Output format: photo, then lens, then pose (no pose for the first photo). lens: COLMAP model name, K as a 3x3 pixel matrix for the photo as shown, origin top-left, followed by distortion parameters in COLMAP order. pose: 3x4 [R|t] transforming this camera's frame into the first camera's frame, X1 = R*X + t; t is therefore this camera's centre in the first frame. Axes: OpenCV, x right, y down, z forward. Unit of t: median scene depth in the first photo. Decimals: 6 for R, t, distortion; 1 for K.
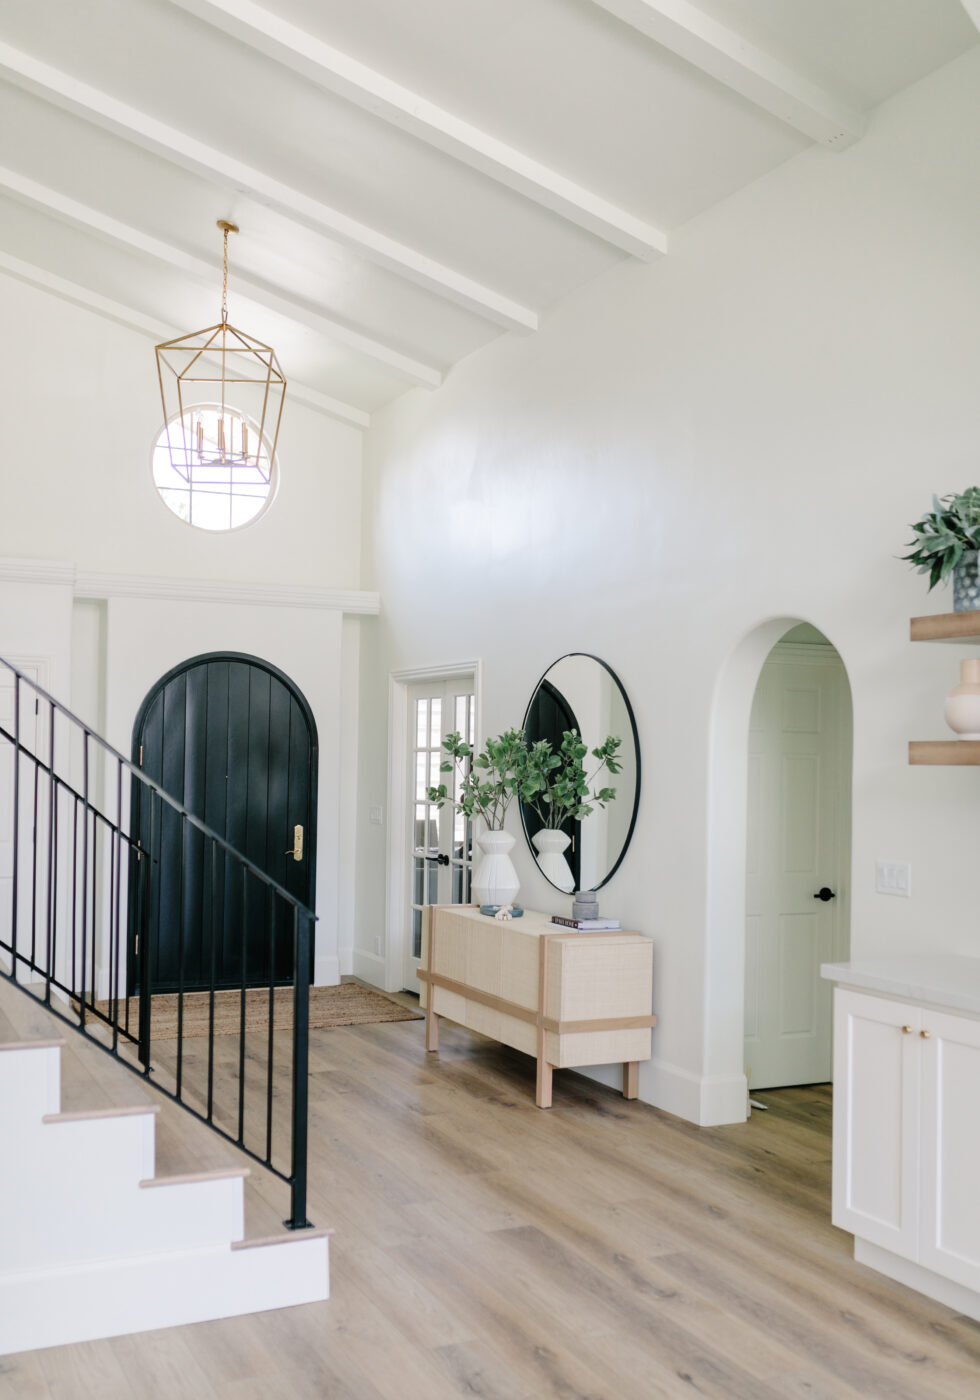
lens RADIAL K [[1375.4, 0, 491.3], [0, 1375.4, 741.7], [0, 0, 1]] dist [-0.006176, -0.010680]
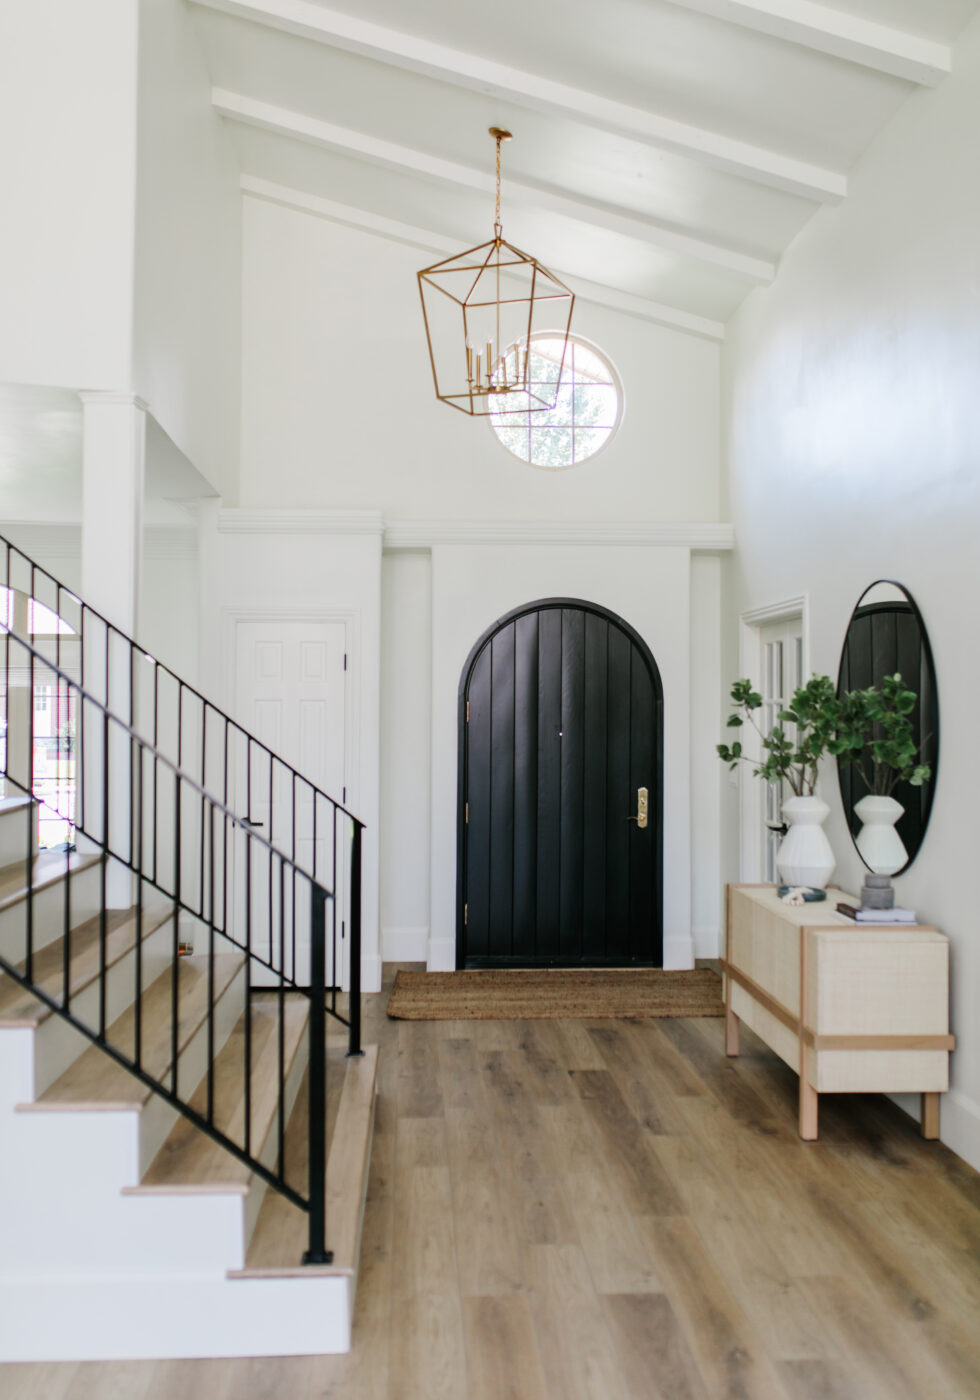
lens RADIAL K [[1449.8, 0, 490.5], [0, 1449.8, 666.3], [0, 0, 1]] dist [0.000365, -0.005734]
pose [[0.923344, -0.022379, -0.383322, 0.197094], [0.013737, 0.999586, -0.025269, 0.006090], [0.383729, 0.018066, 0.923269, 0.131186]]
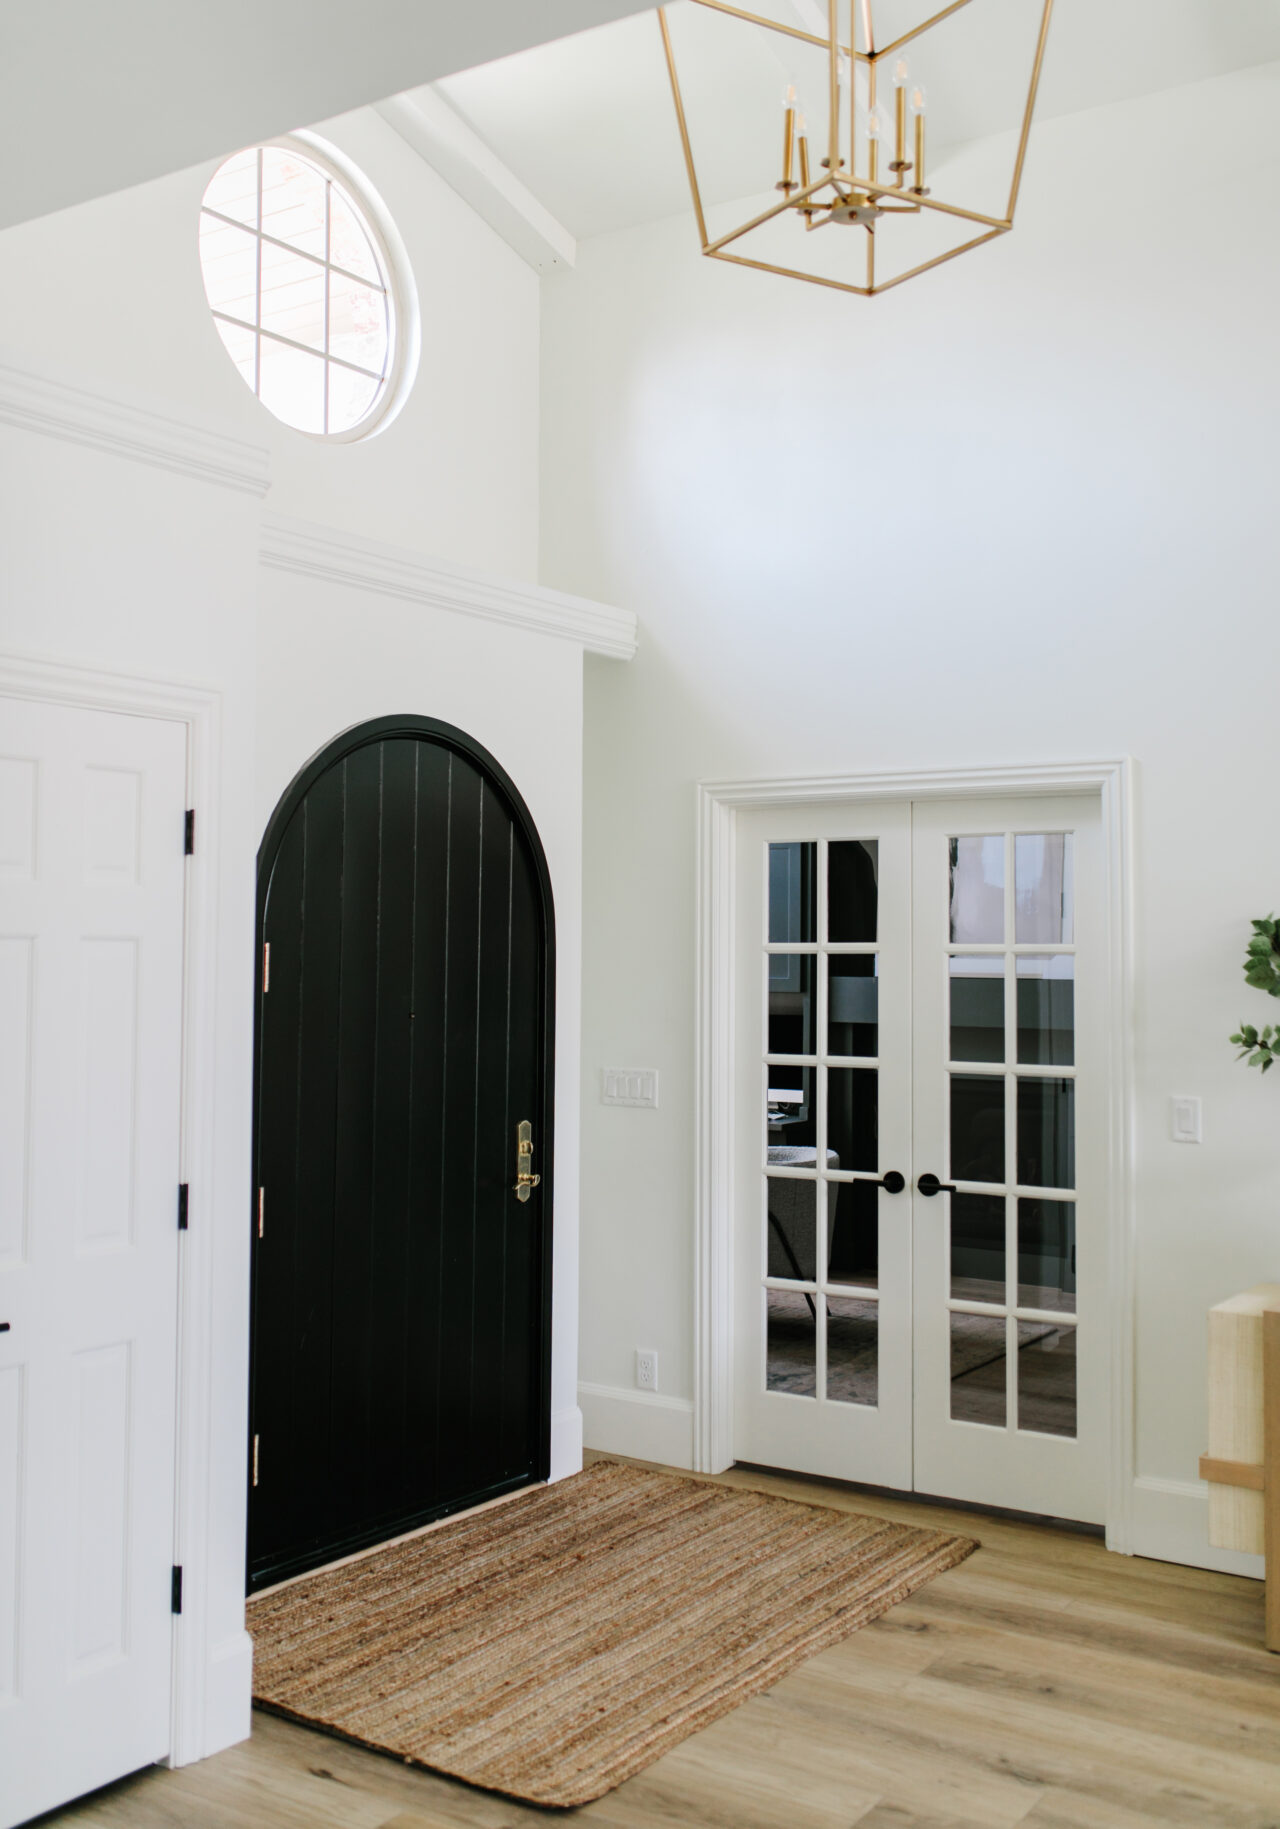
lens RADIAL K [[1894.1, 0, 640.6], [0, 1894.1, 870.5], [0, 0, 1]] dist [0.000365, -0.005734]
pose [[0.859163, 0.015552, 0.511465, -0.624442], [-0.001319, 0.999602, -0.028178, -0.003237], [-0.511700, 0.023535, 0.858842, 0.683719]]
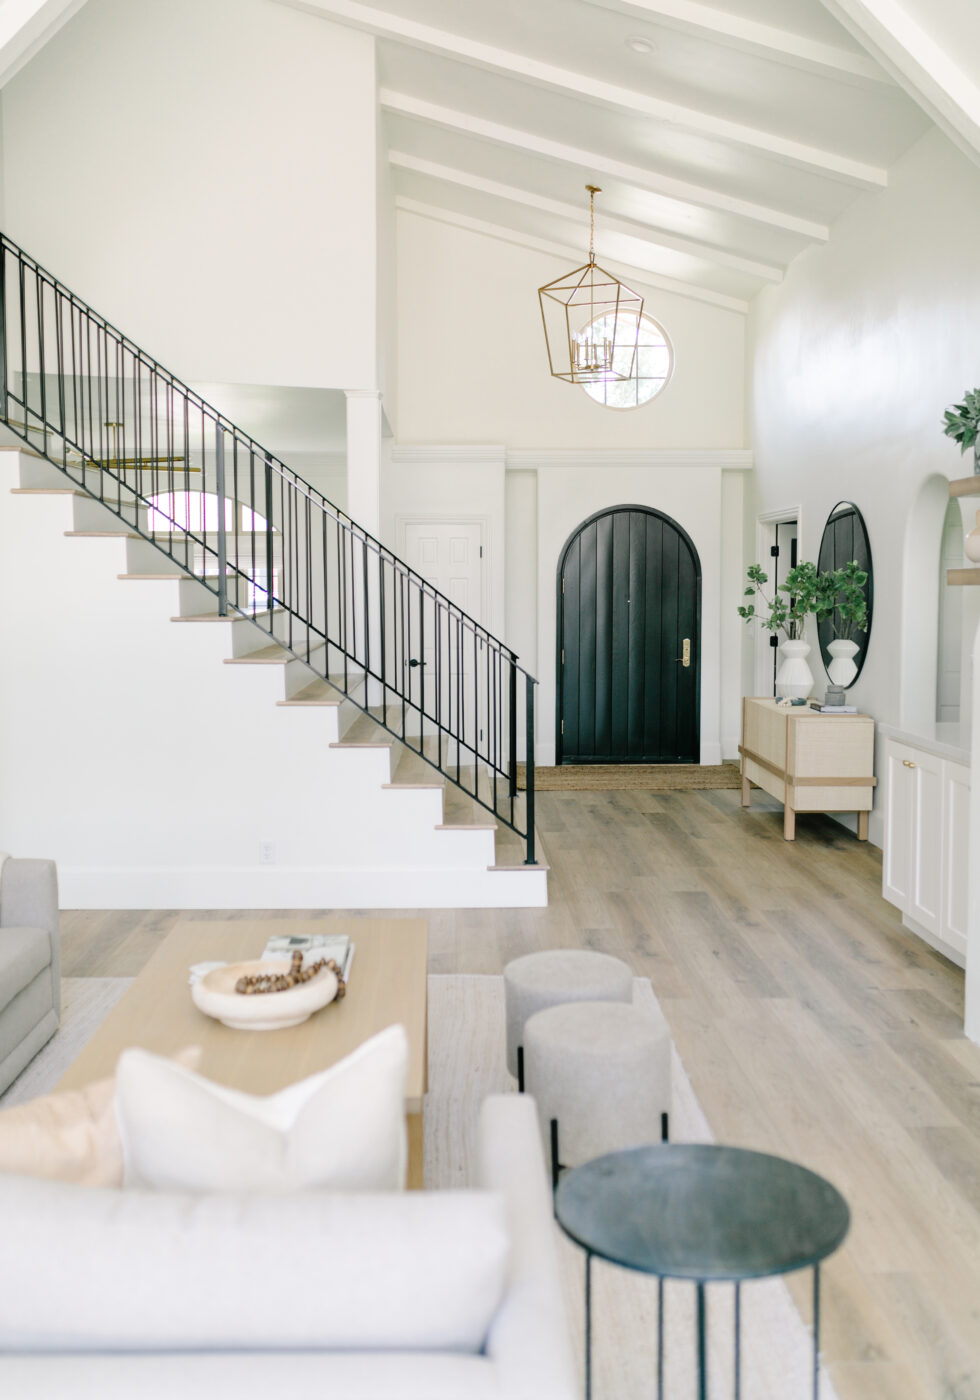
lens RADIAL K [[1373.8, 0, 491.8], [0, 1373.8, 668.2], [0, 0, 1]] dist [-0.014034, 0.000701]
pose [[0.912350, 0.009983, -0.409290, 0.320877], [0.019087, 0.997578, 0.066880, -0.000822], [0.408966, -0.068830, 0.909950, -0.343213]]
